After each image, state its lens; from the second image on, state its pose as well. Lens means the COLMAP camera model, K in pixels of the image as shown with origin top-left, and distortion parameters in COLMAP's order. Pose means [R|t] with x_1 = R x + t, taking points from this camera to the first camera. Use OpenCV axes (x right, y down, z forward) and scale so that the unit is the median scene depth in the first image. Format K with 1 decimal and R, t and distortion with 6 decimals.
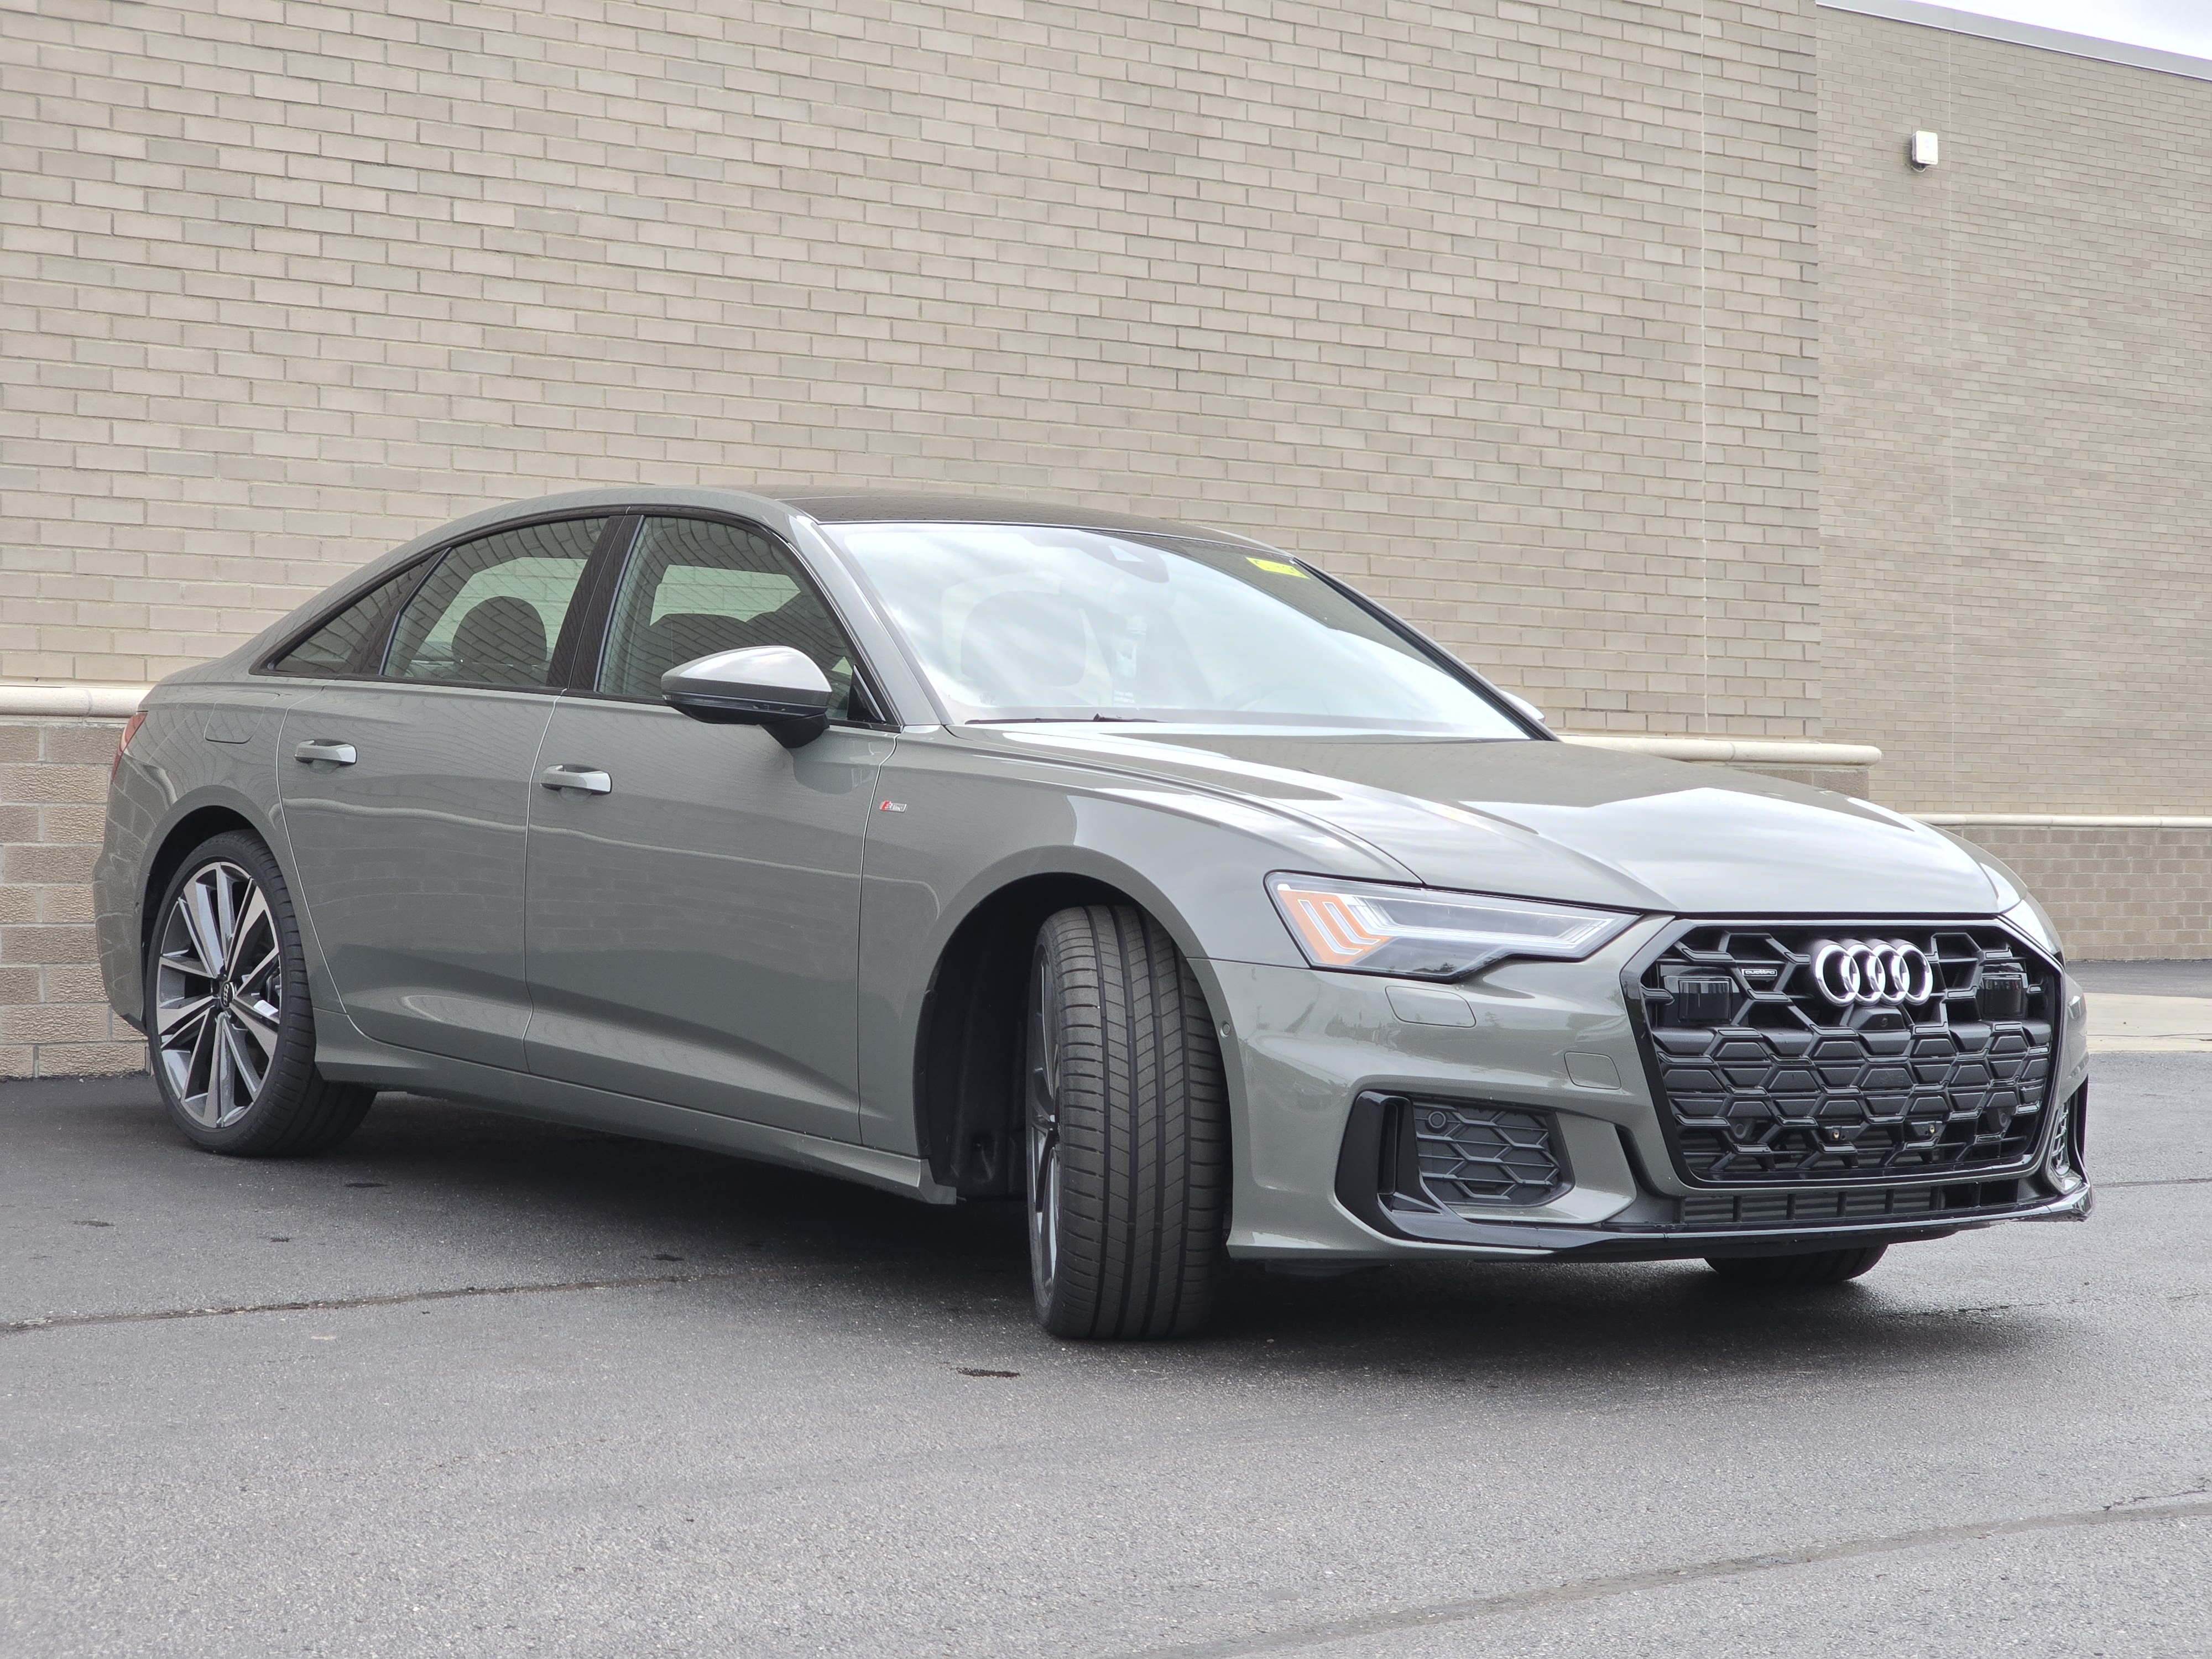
lens RADIAL K [[4118.7, 0, 1090.3], [0, 4118.7, 817.1], [0, 0, 1]] dist [-0.004450, 0.000000]
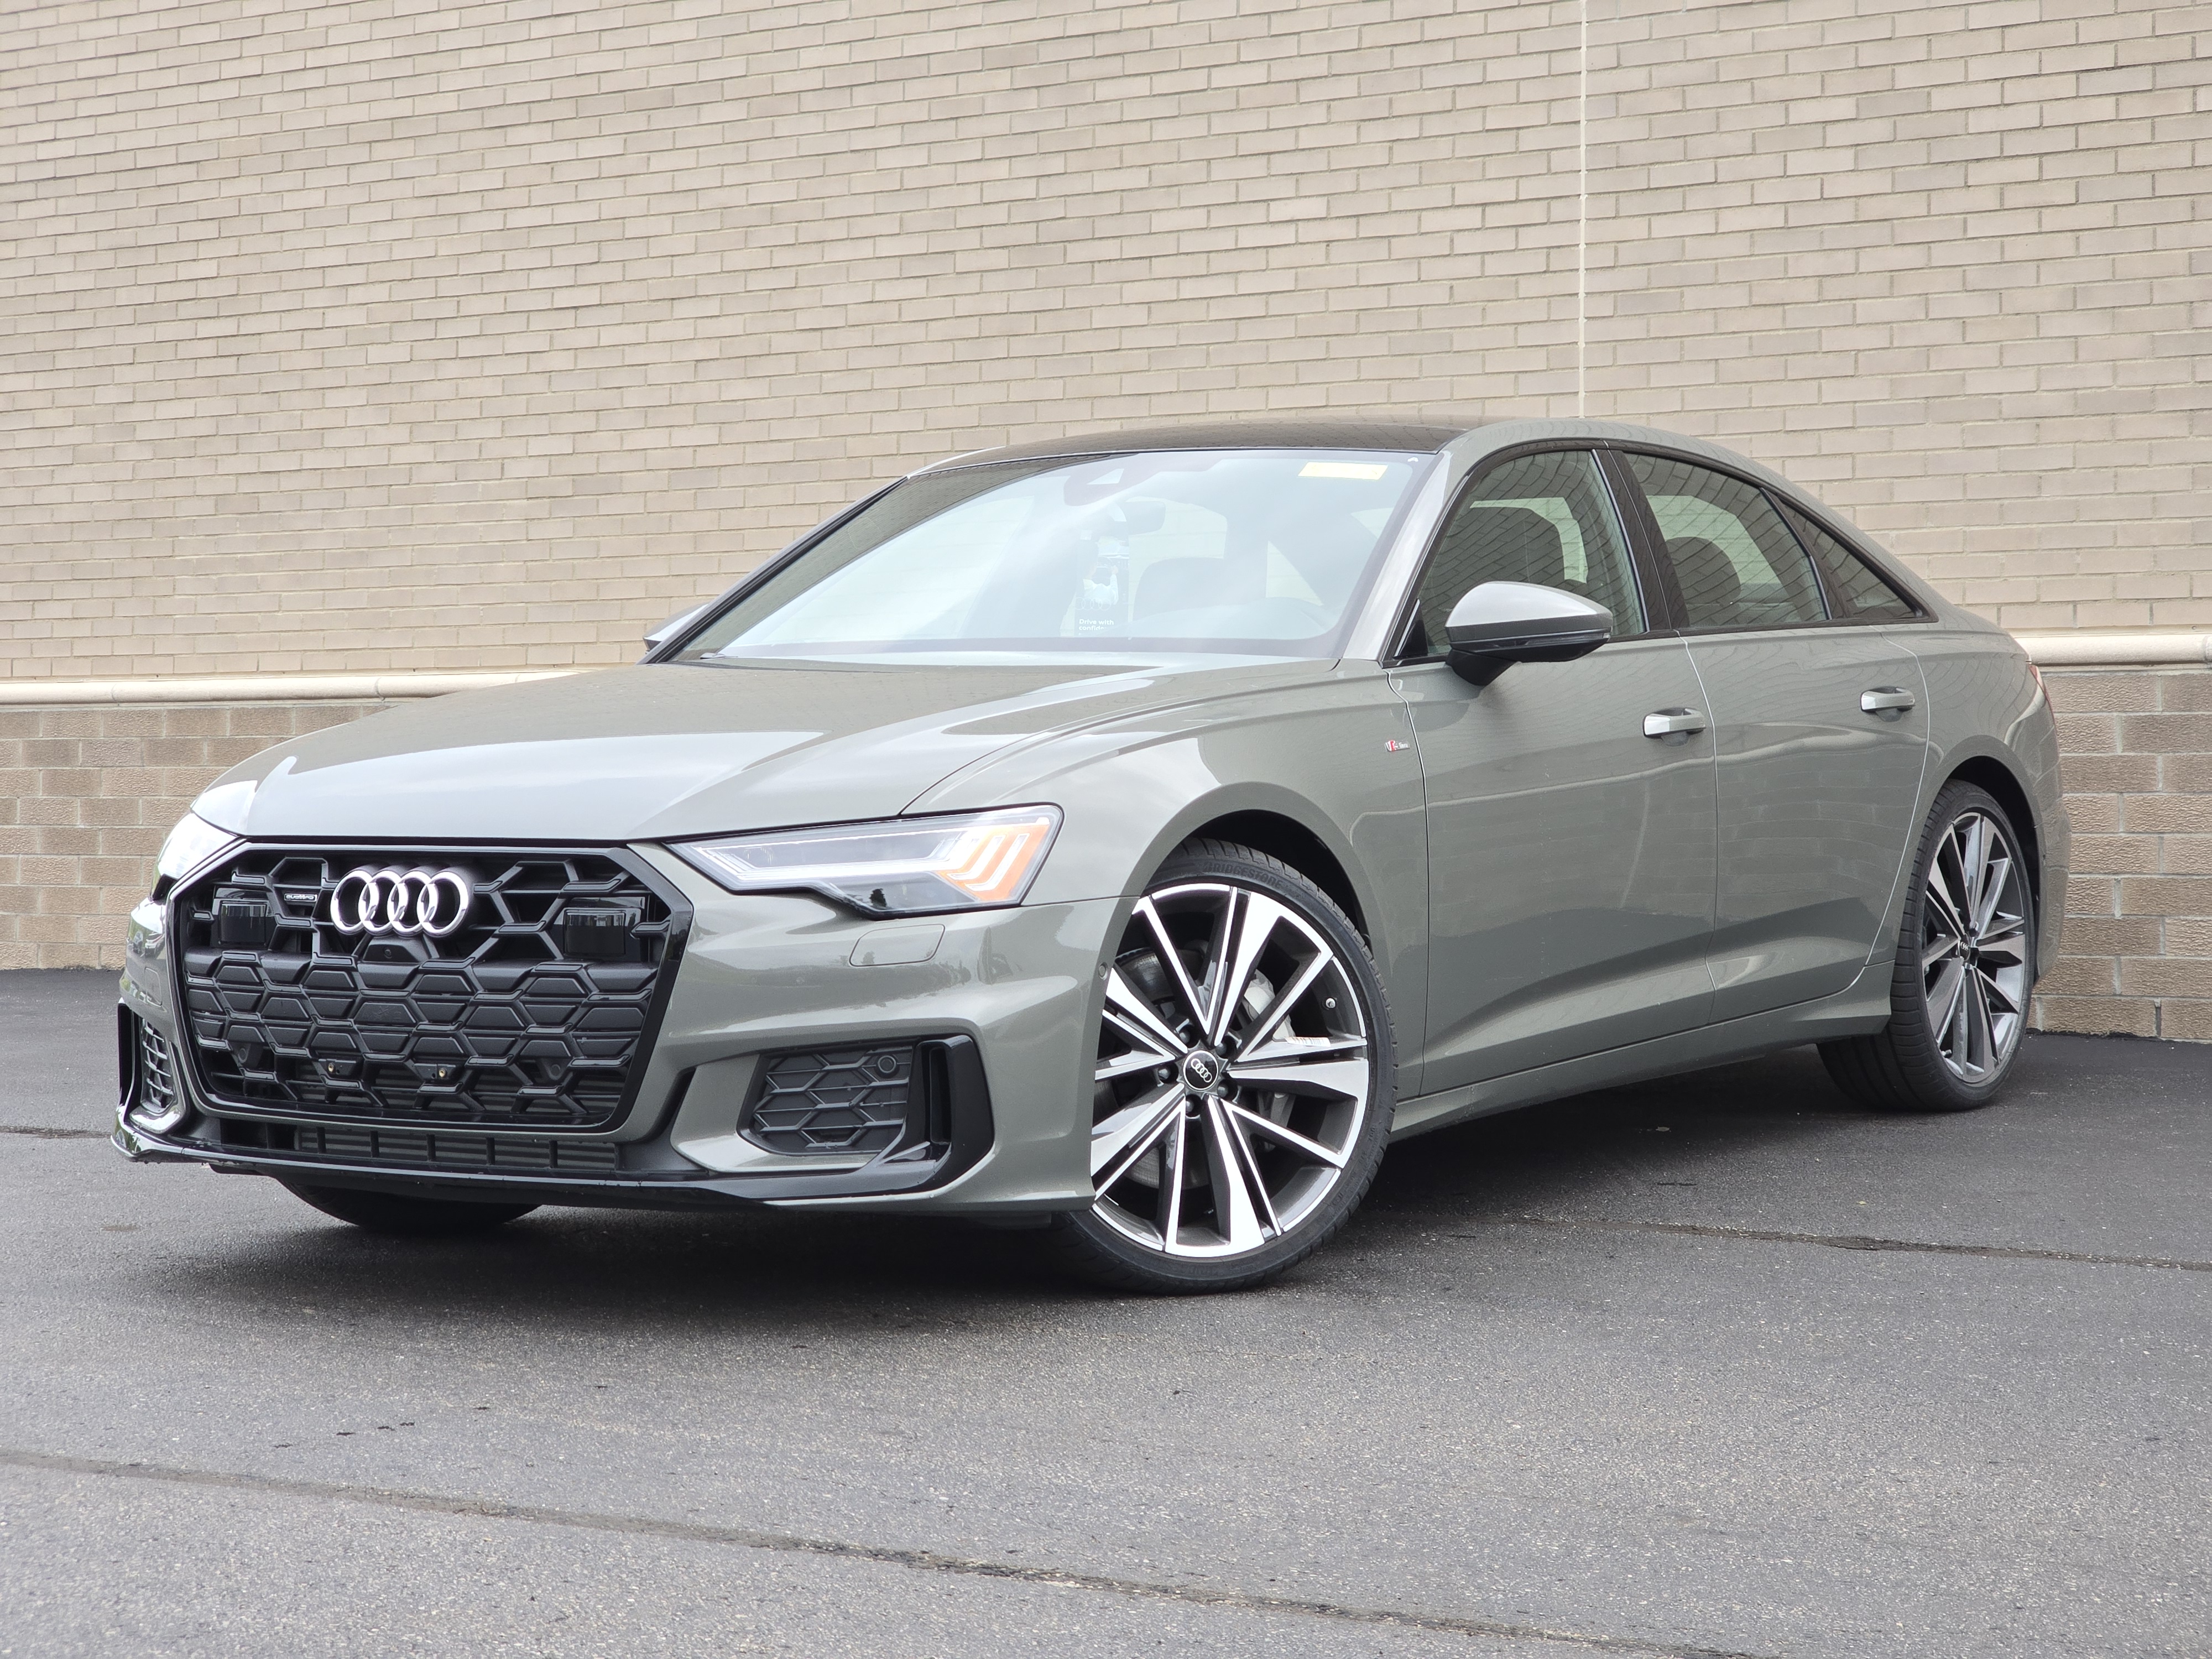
lens RADIAL K [[4118.7, 0, 1119.6], [0, 4118.7, 729.9], [0, 0, 1]] dist [-0.004450, 0.000000]
pose [[0.295526, -0.024576, -0.955019, 0.654127], [0.007343, 0.999698, -0.023453, 0.012668], [0.955307, -0.000081, 0.295617, 0.506833]]
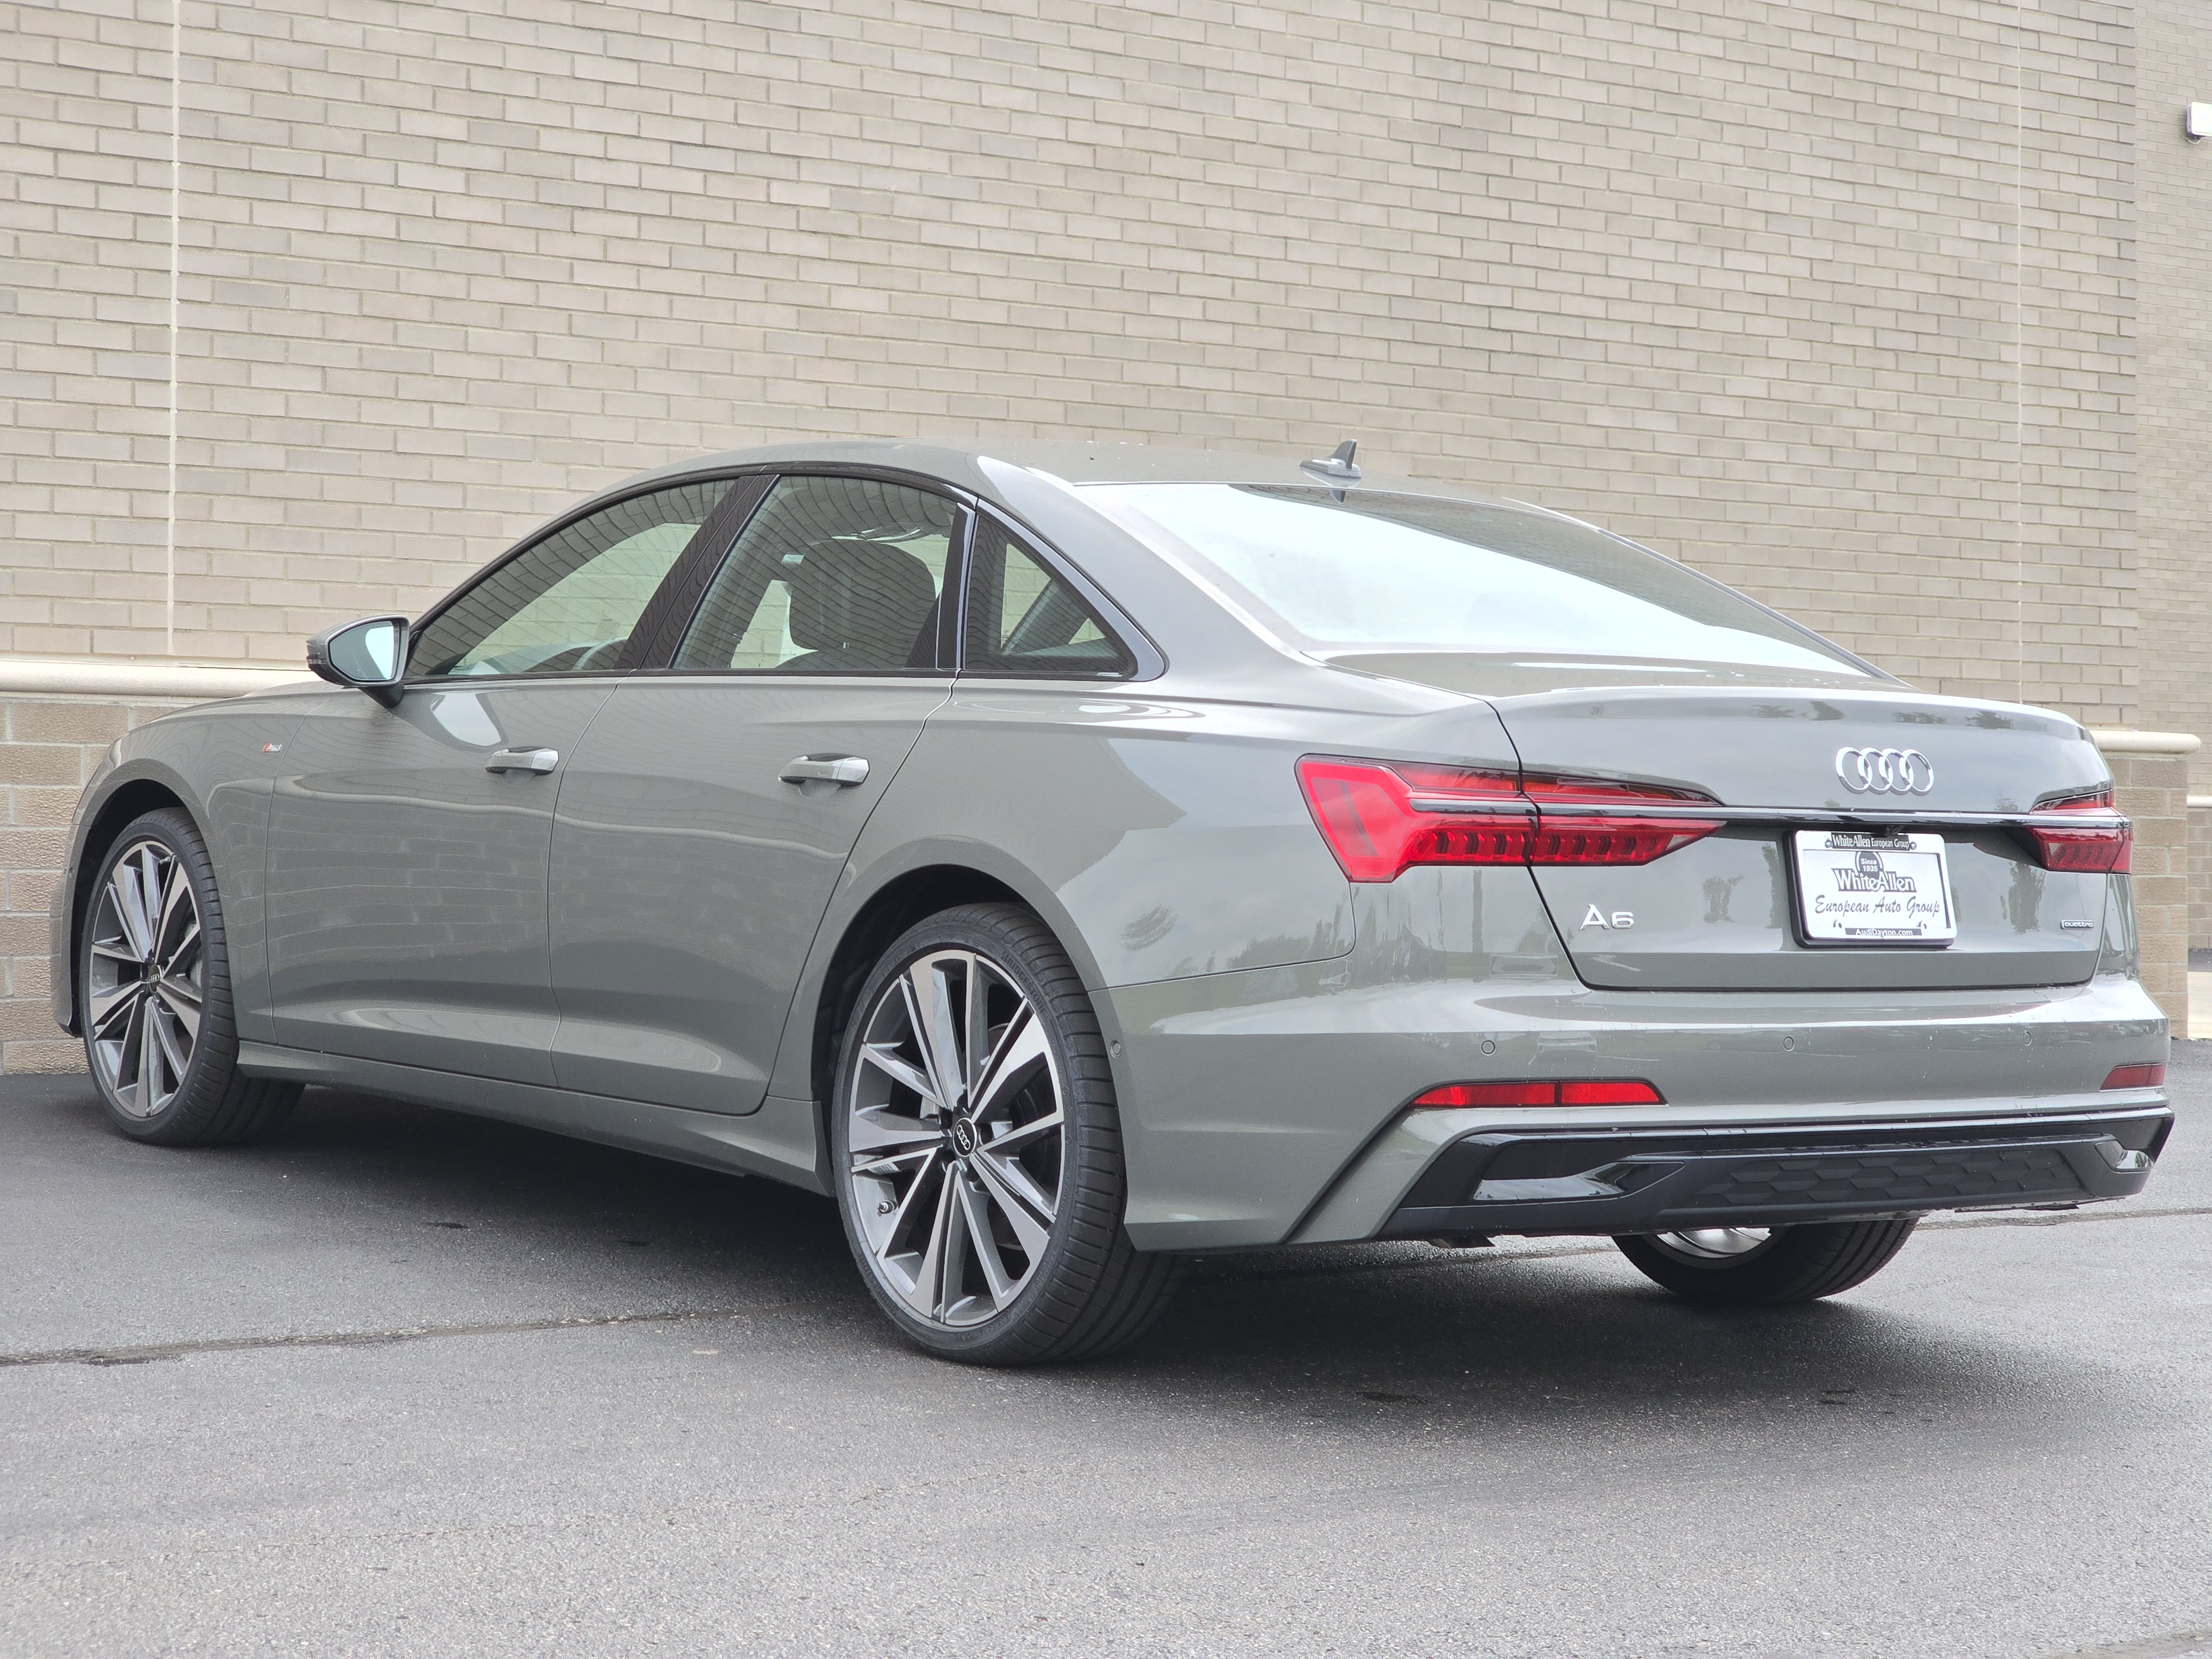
lens RADIAL K [[4118.7, 0, 1089.0], [0, 4118.7, 751.5], [0, 0, 1]] dist [-0.004450, 0.000000]
pose [[0.998599, 0.004497, -0.052722, -0.025617], [-0.004970, 0.999949, -0.008837, -0.004340], [0.052680, 0.009087, 0.998570, 0.016968]]
